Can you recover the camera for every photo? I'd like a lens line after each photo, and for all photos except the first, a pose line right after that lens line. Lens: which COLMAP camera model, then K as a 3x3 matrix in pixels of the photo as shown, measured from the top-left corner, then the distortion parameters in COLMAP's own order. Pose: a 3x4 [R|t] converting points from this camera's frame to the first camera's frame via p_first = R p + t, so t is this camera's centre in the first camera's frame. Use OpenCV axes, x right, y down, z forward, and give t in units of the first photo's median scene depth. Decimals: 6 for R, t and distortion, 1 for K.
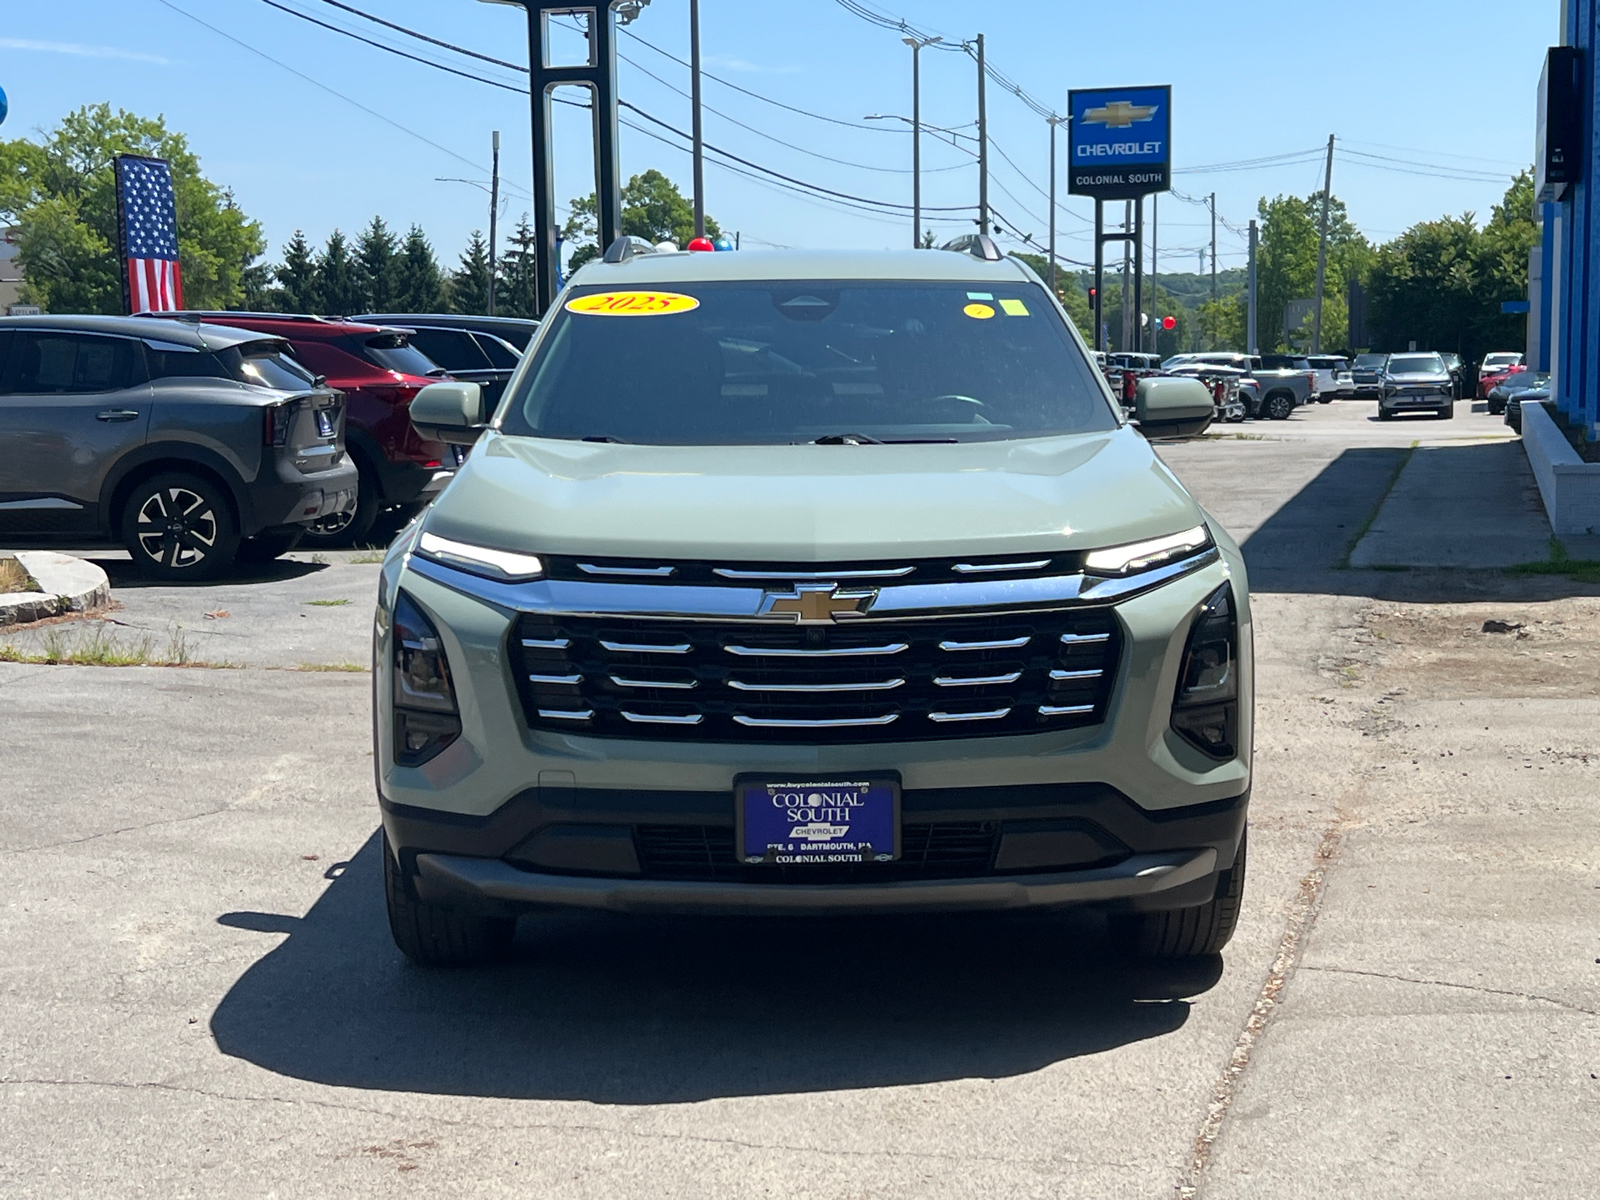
lens RADIAL K [[2531.5, 0, 772.2], [0, 2531.5, 606.8], [0, 0, 1]] dist [0.055398, -0.055360]
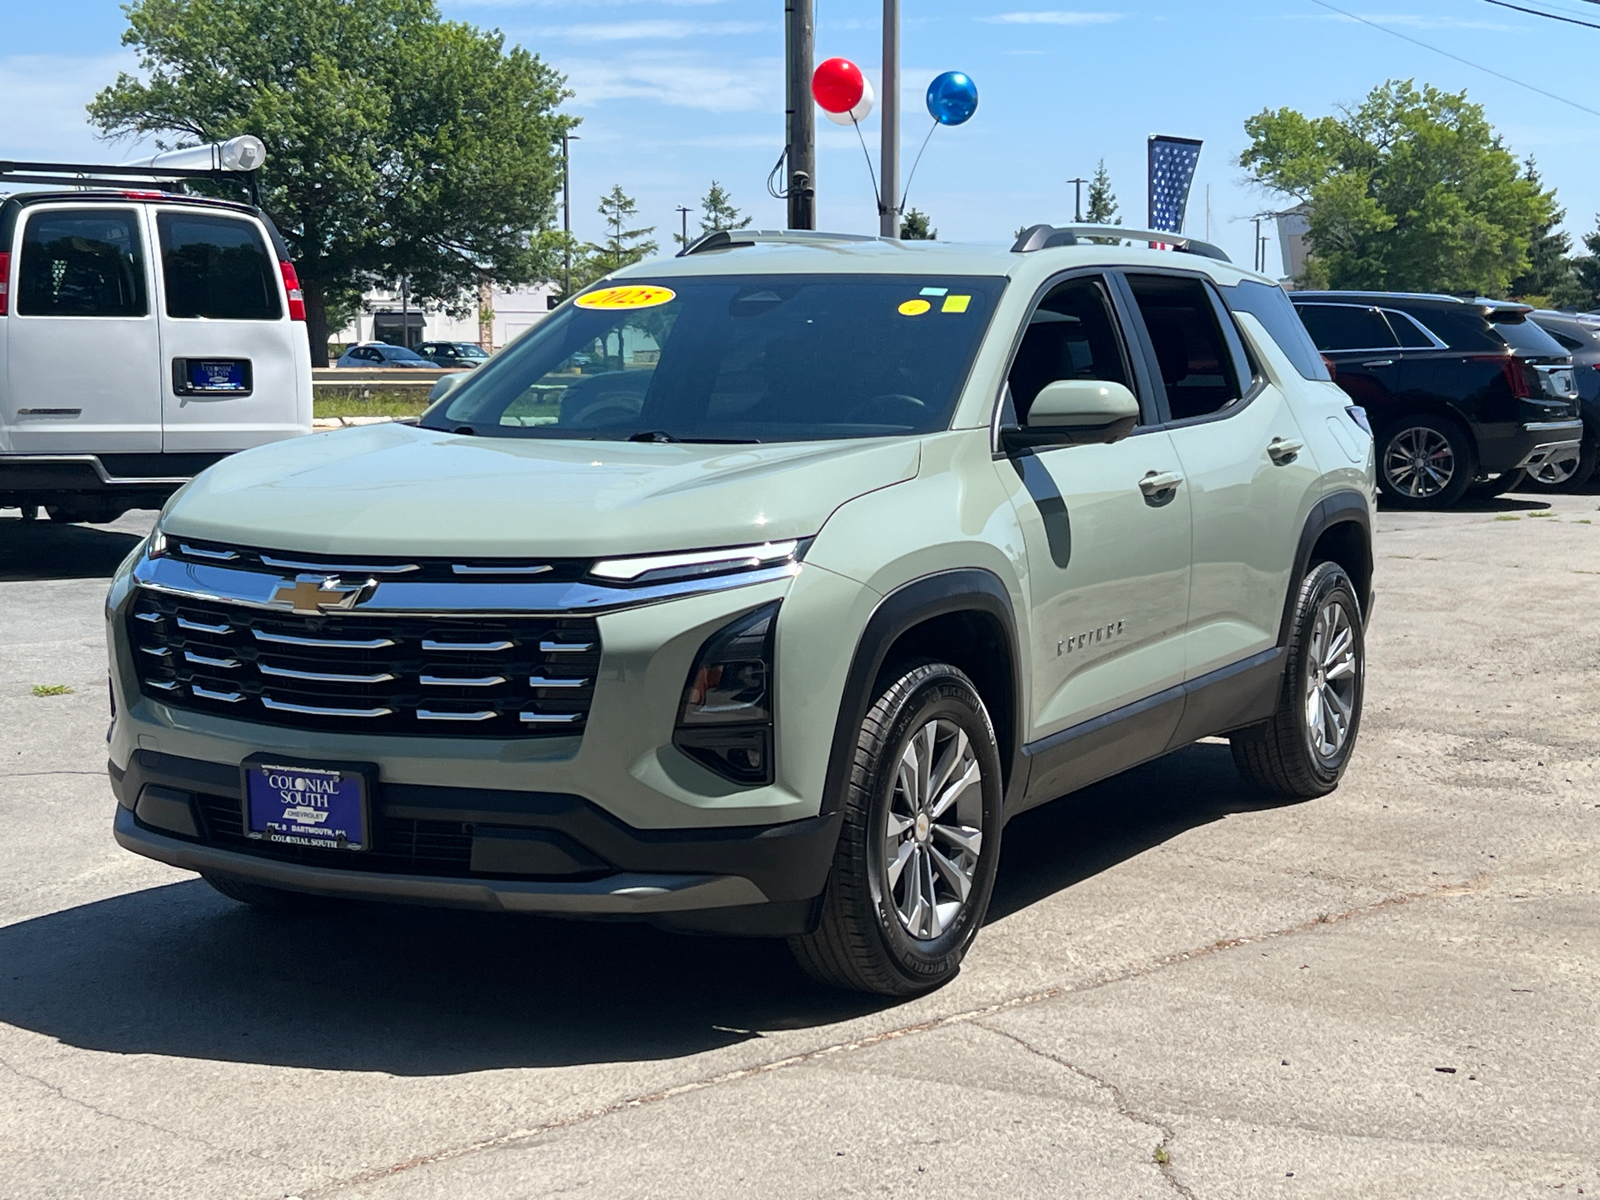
lens RADIAL K [[2524.3, 0, 800.0], [0, 2524.3, 600.0], [0, 0, 1]] dist [0.043454, 0.114148]
pose [[0.874837, 0.061369, -0.480515, 0.674851], [-0.056926, 0.998094, 0.023831, -0.034607], [0.481062, 0.006506, 0.876663, 0.185247]]
